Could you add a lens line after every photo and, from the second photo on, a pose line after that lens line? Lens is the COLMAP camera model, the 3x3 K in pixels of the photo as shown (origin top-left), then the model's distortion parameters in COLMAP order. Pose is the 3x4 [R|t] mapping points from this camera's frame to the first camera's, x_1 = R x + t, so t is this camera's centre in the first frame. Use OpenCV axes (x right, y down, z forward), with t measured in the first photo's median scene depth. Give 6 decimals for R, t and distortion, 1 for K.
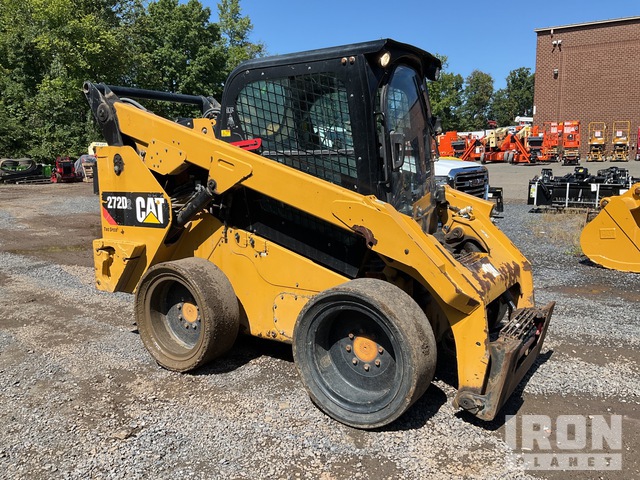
lens RADIAL K [[503.9, 0, 317.3], [0, 503.9, 234.9], [0, 0, 1]] dist [0.023499, -0.017606]
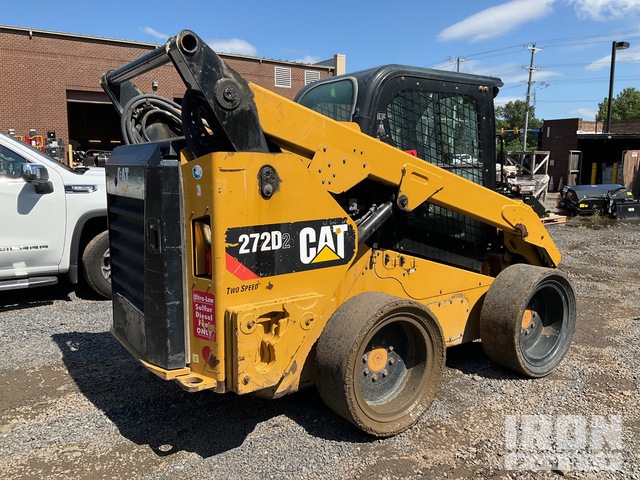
lens RADIAL K [[503.9, 0, 311.9], [0, 503.9, 230.4], [0, 0, 1]] dist [0.023499, -0.017606]
pose [[0.415895, -0.112454, 0.902433, -0.991063], [0.132462, 0.989233, 0.062224, -0.115666], [-0.899714, 0.093659, 0.426313, 0.717173]]
